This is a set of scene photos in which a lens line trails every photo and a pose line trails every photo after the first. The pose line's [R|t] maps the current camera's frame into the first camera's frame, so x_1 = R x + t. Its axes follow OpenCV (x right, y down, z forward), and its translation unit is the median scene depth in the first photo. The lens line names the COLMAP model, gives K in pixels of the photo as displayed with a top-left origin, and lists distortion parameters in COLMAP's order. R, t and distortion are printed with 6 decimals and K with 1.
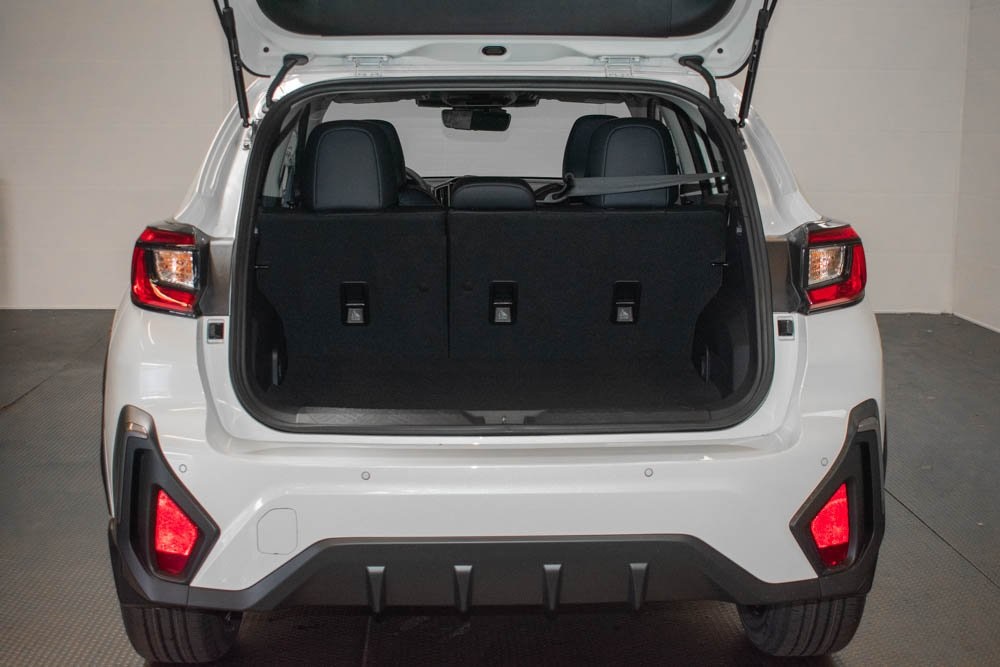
lens RADIAL K [[1295.7, 0, 500.0], [0, 1295.7, 333.5], [0, 0, 1]] dist [-0.010170, -0.000583]
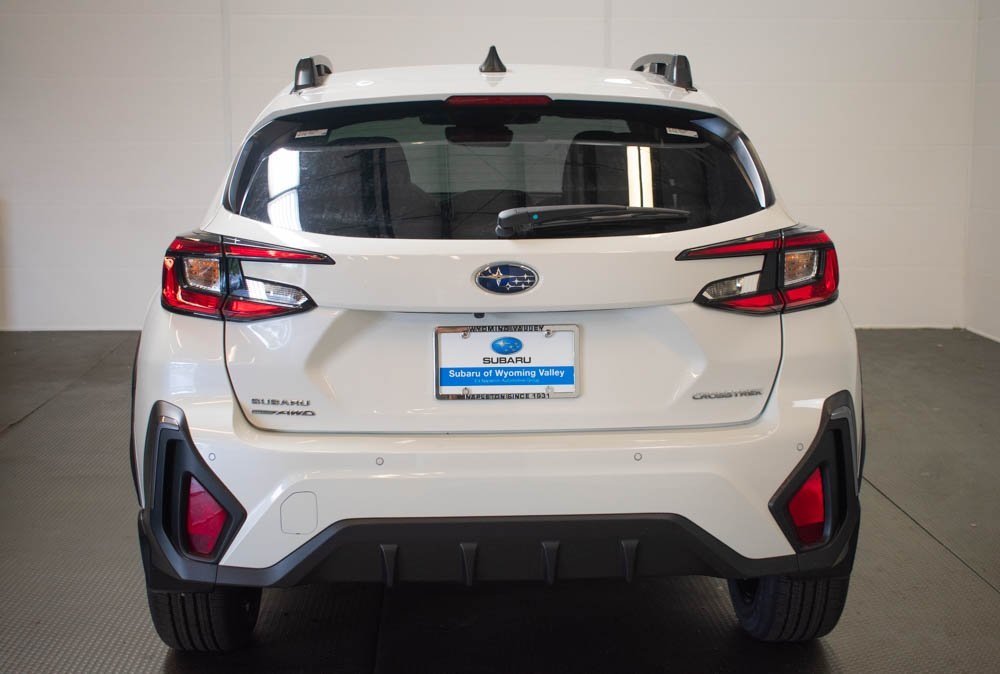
lens RADIAL K [[1413.1, 0, 500.0], [0, 1413.1, 337.0], [0, 0, 1]] dist [0.015393, -0.001983]
pose [[0.999955, -0.007546, -0.005748, 0.005557], [0.007416, 0.999722, -0.022395, 0.030268], [0.005916, 0.022351, 0.999733, -0.185294]]
